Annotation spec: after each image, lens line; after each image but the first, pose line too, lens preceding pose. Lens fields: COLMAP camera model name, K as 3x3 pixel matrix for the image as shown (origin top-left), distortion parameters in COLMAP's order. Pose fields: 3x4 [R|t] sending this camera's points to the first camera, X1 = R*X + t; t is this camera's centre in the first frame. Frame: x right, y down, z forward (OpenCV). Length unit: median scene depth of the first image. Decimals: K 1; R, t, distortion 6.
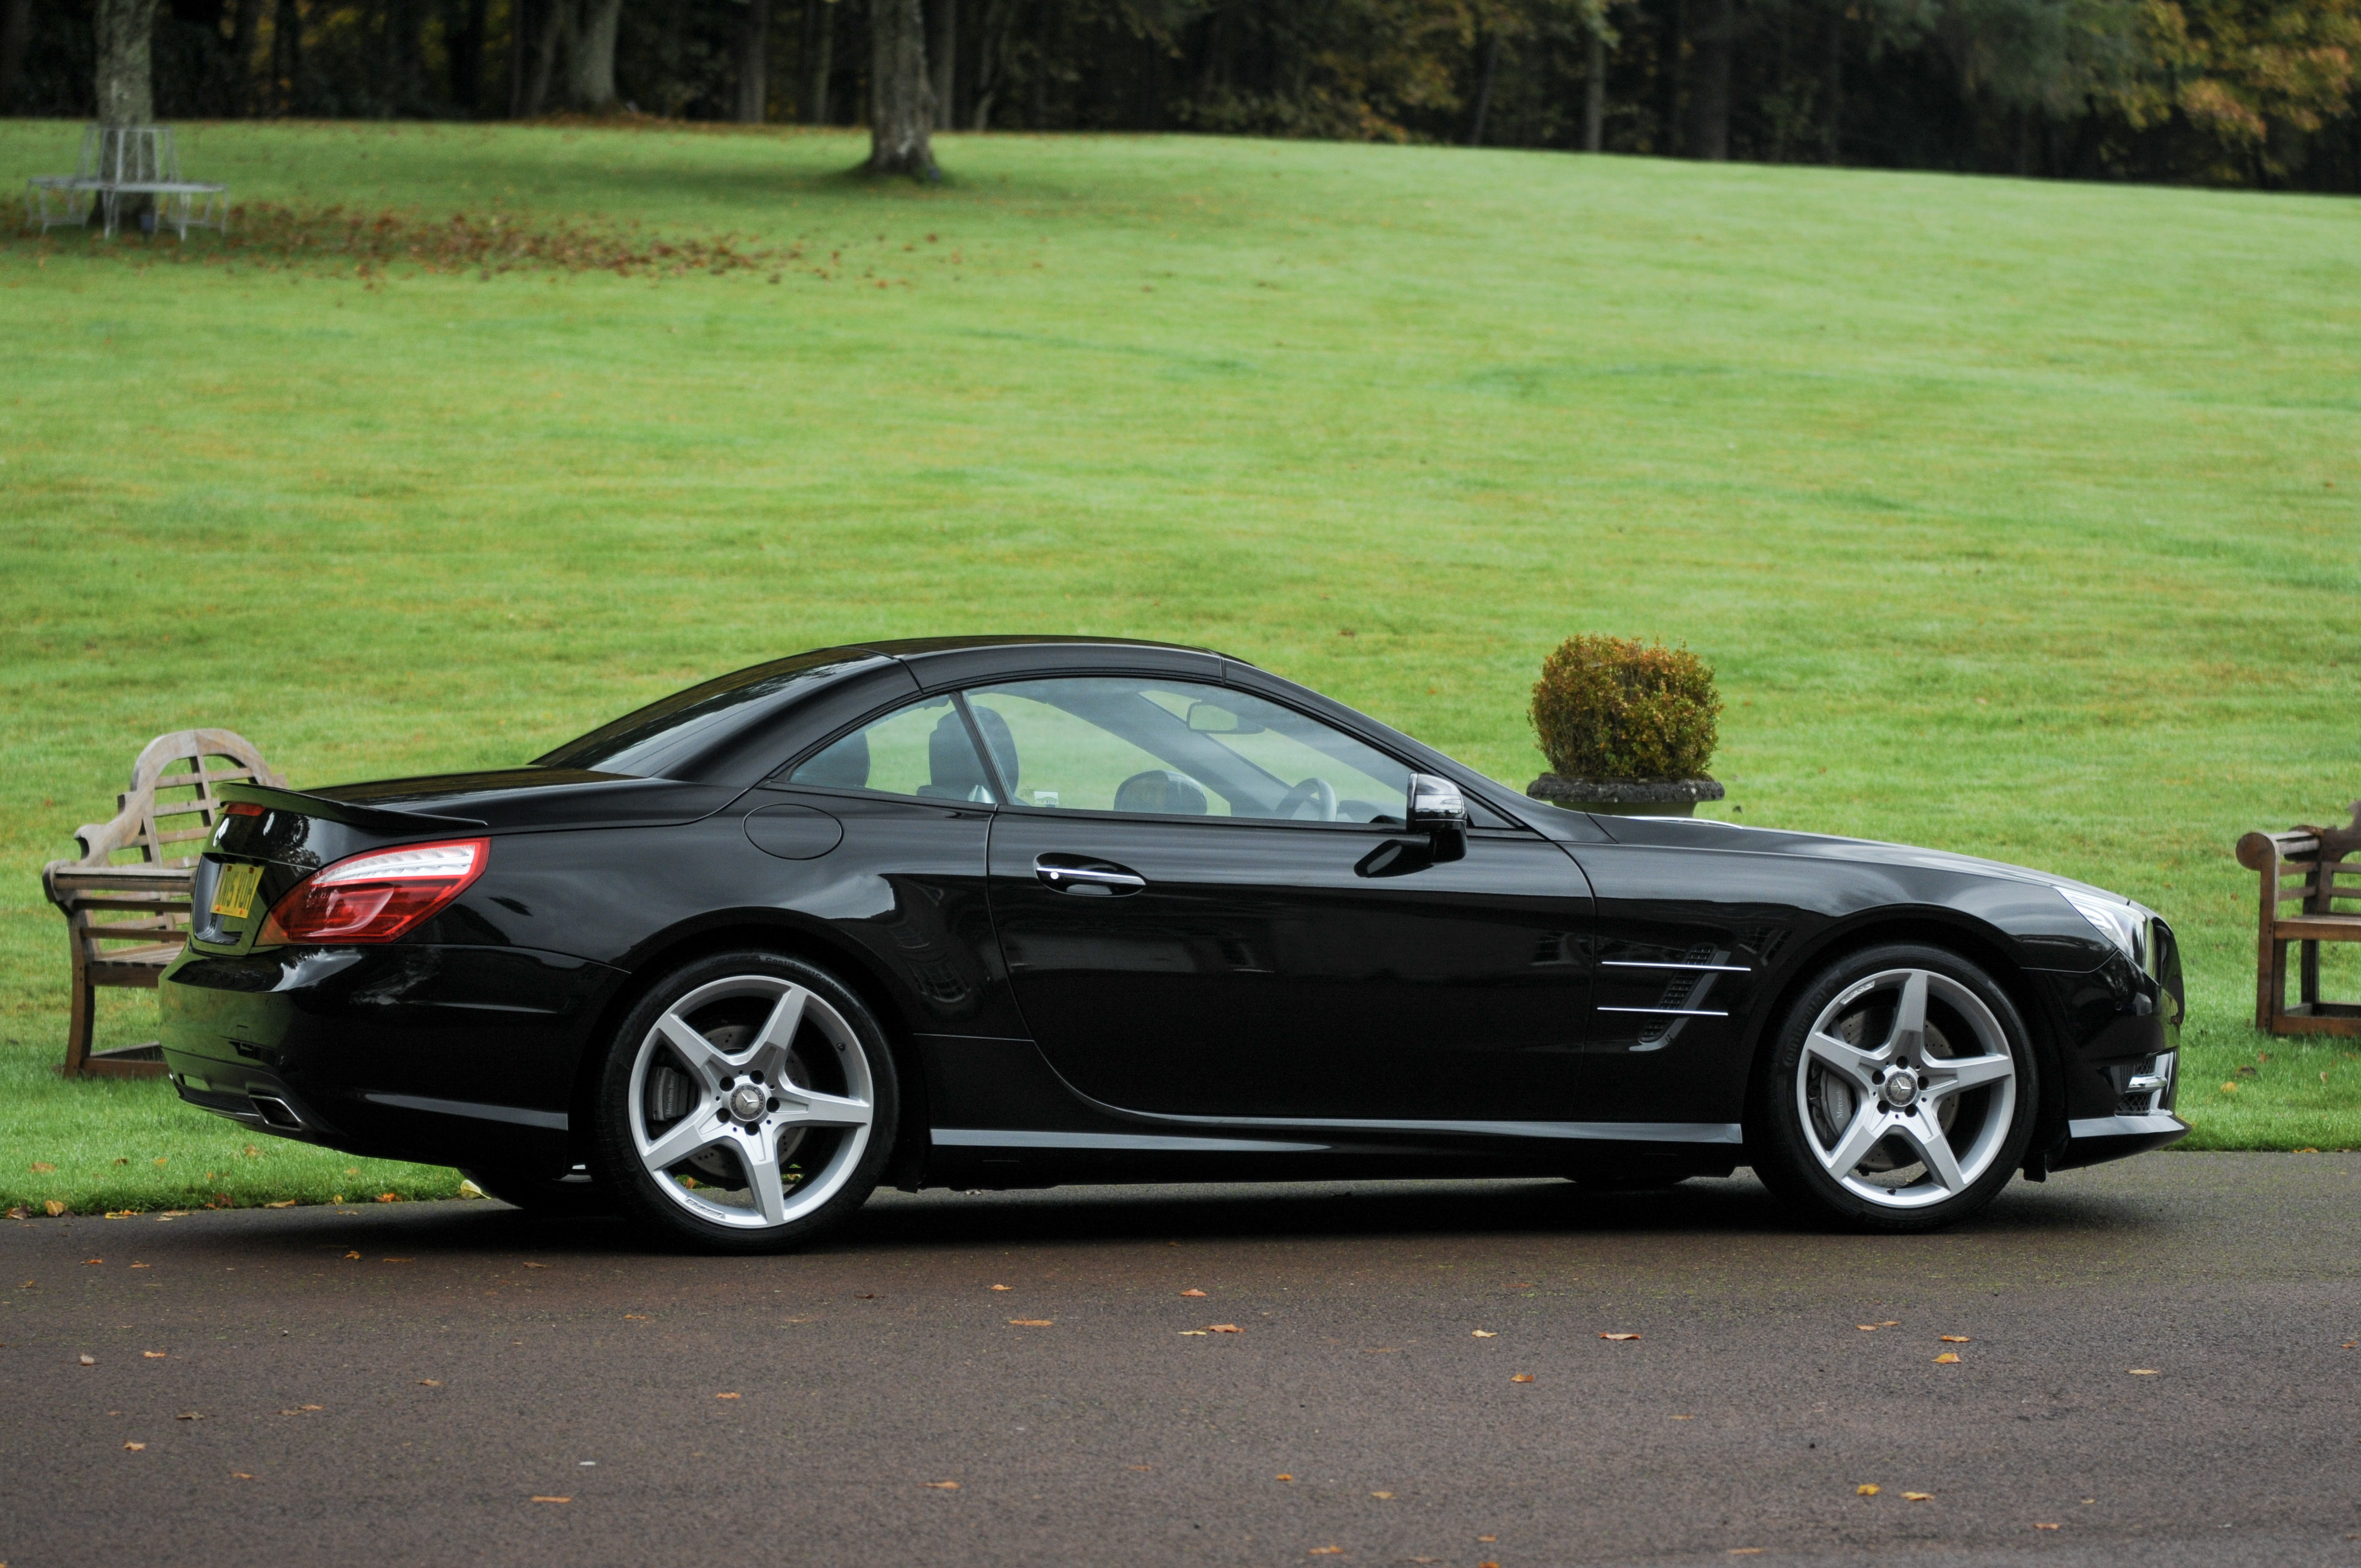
lens RADIAL K [[7259.0, 0, 1186.7], [0, 7259.0, 798.3], [0, 0, 1]] dist [-0.239047, 0.000000]
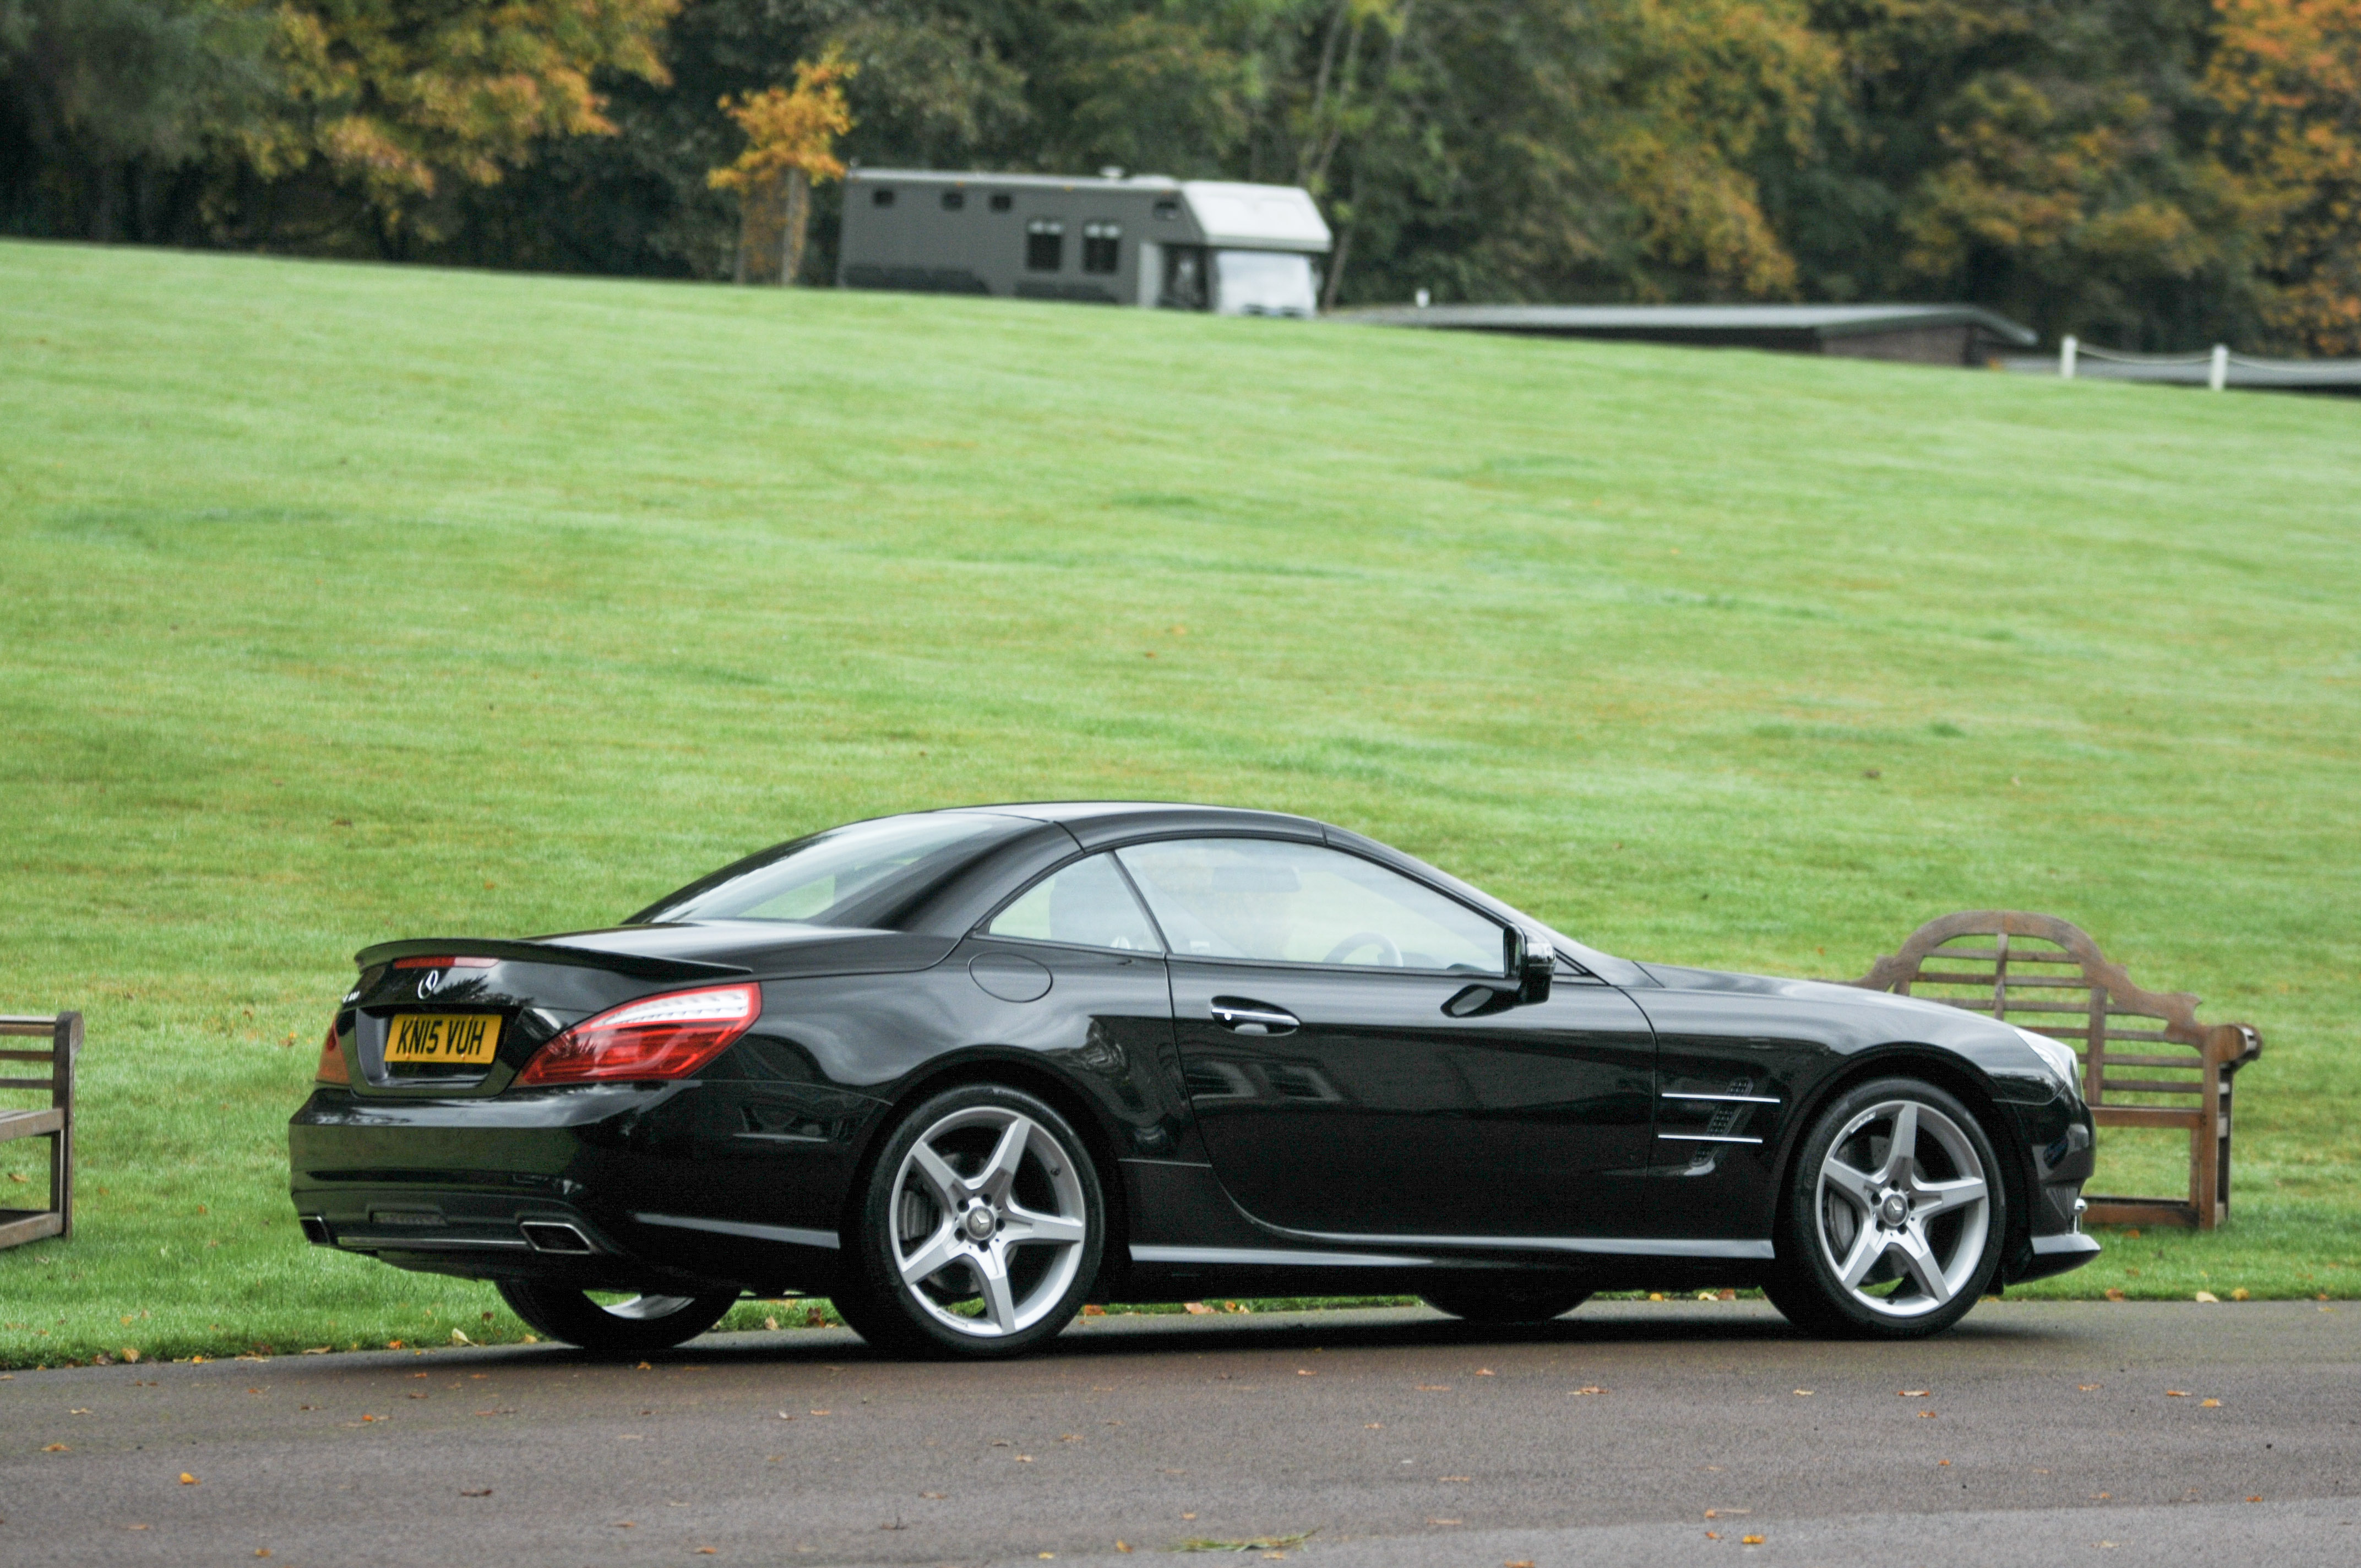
lens RADIAL K [[10060.7, 0, 1180.9], [0, 10060.7, 785.6], [0, 0, 1]] dist [0.099301, 0.000000]
pose [[0.968030, -0.000473, 0.250834, -0.373281], [0.007889, 0.999561, -0.028561, 0.017531], [-0.250710, 0.029627, 0.967609, -0.440886]]
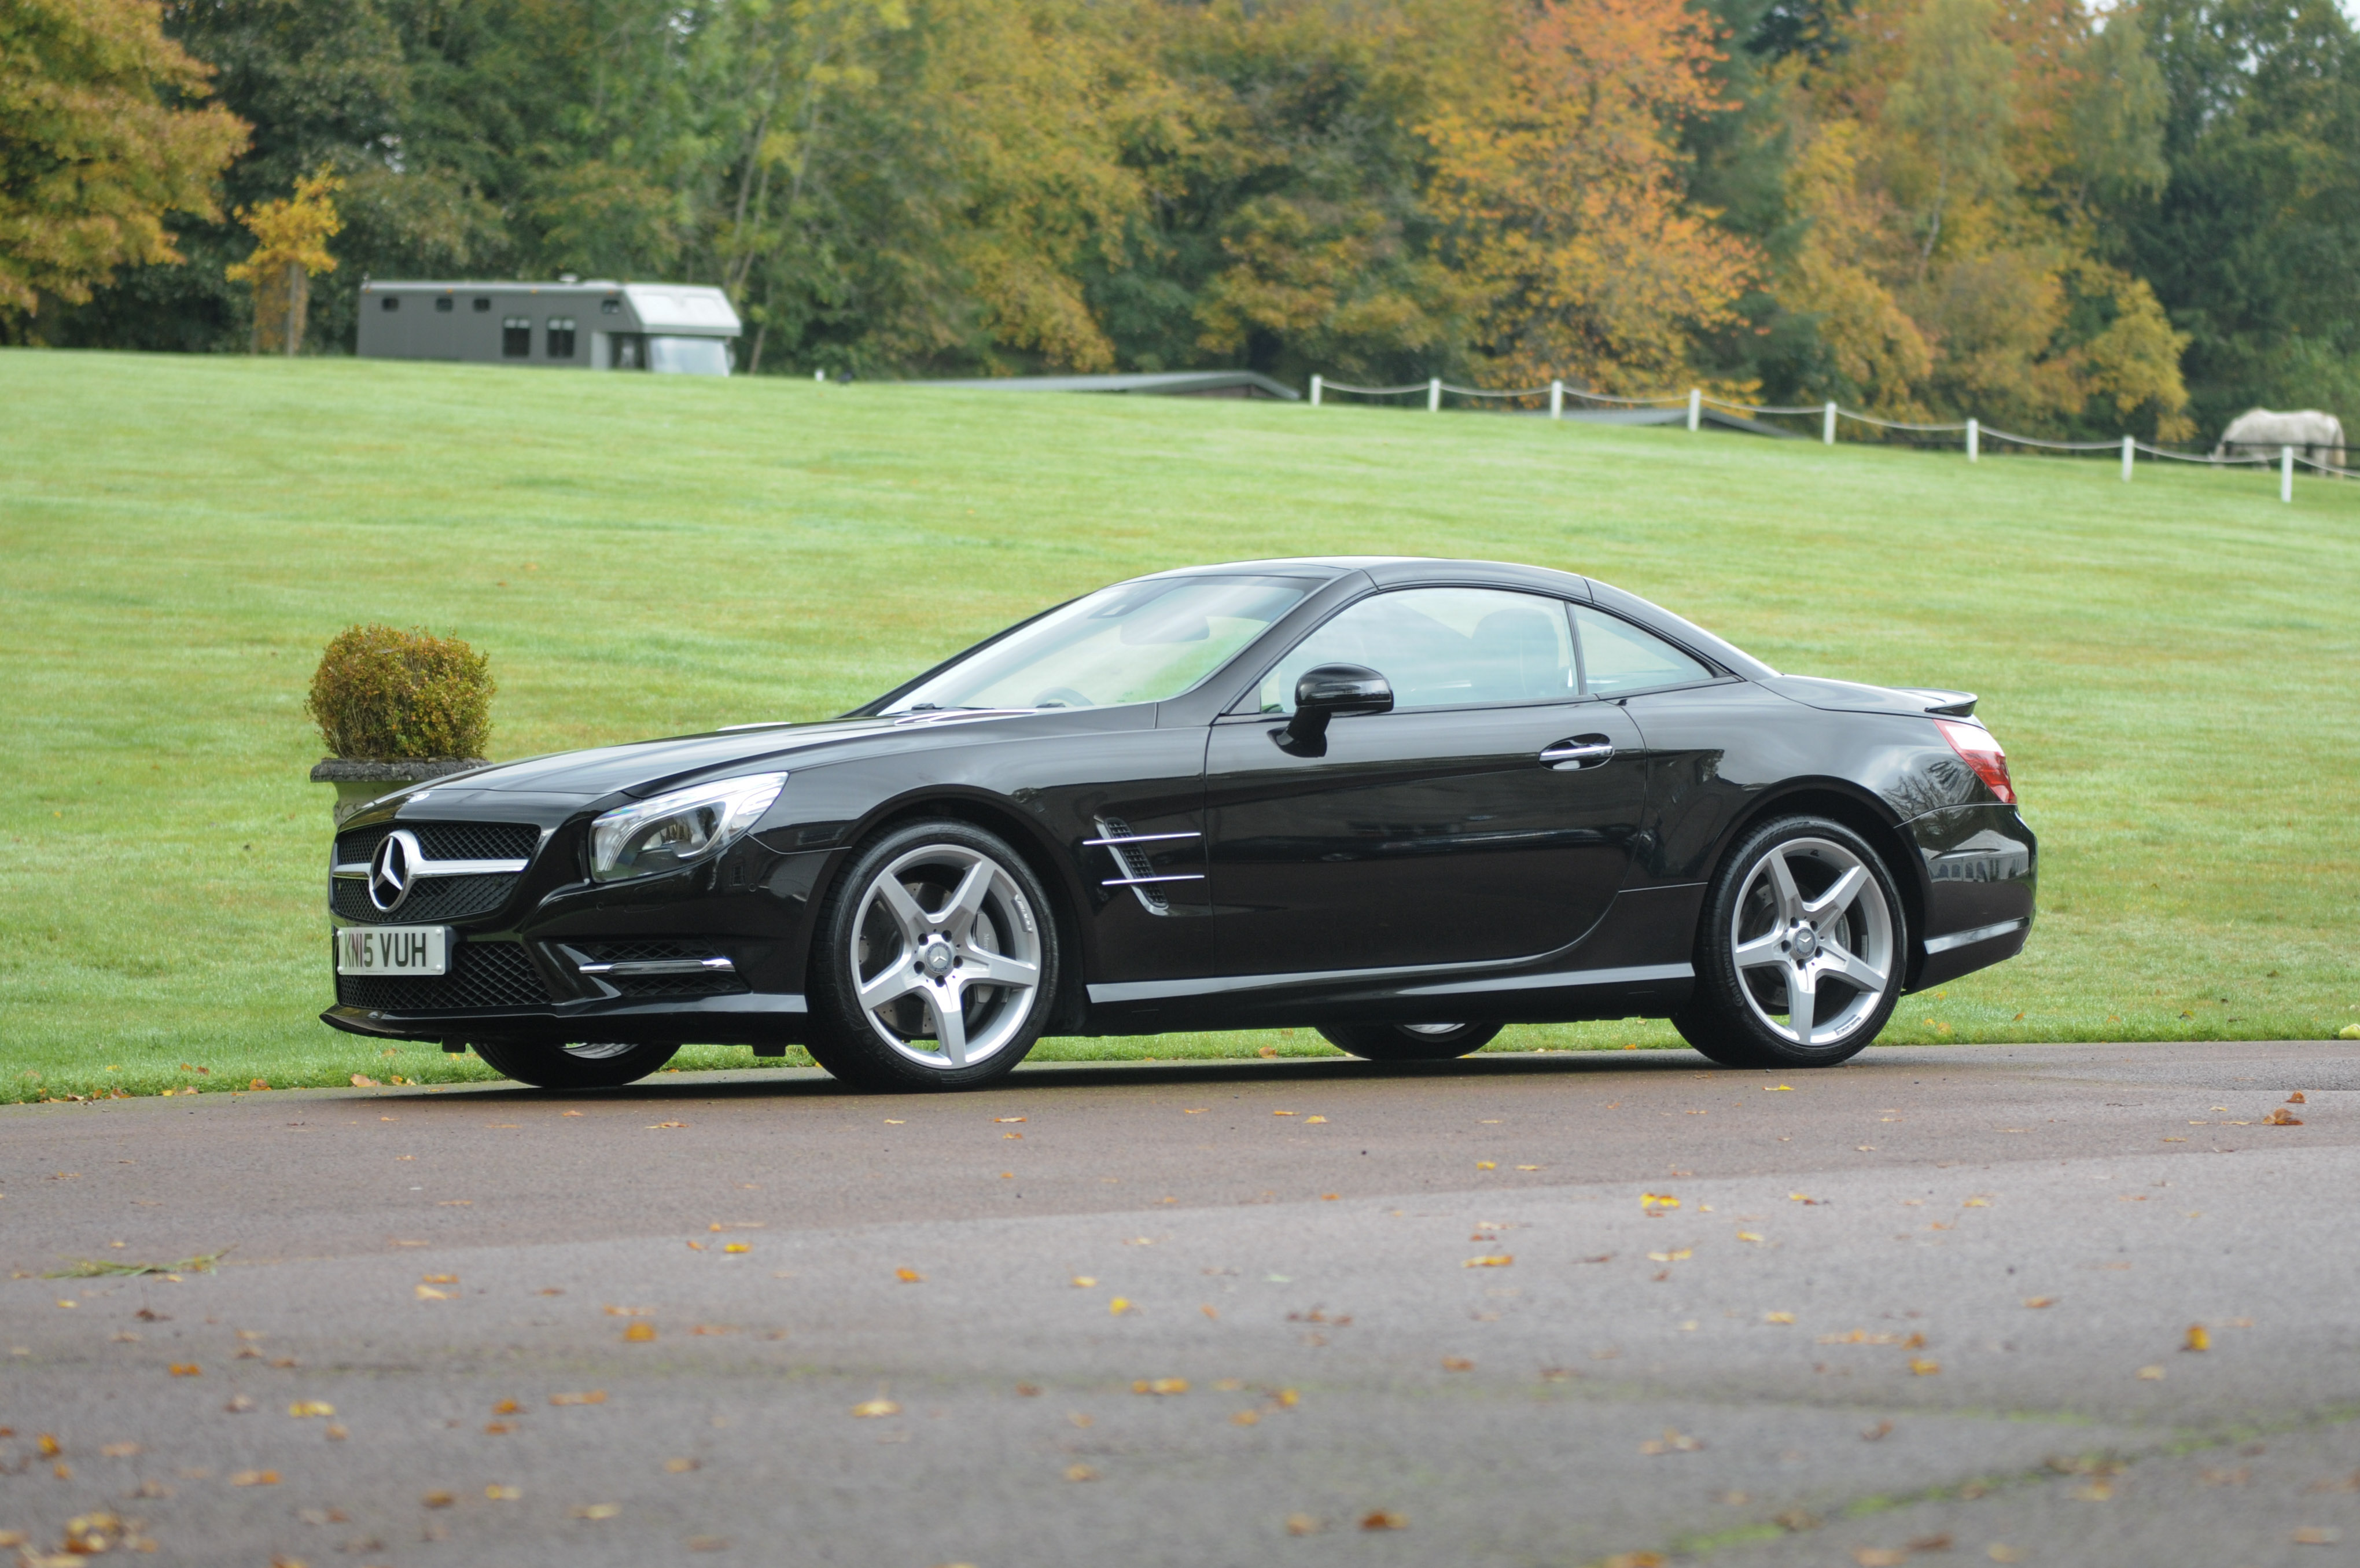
lens RADIAL K [[7630.0, 0, 1185.0], [0, 7630.0, 780.5], [0, 0, 1]] dist [-0.291684, 0.000000]
pose [[0.949038, -0.025964, 0.314090, -0.230163], [0.036382, 0.998964, -0.027353, 0.044429], [-0.313054, 0.037387, 0.948999, -0.108899]]
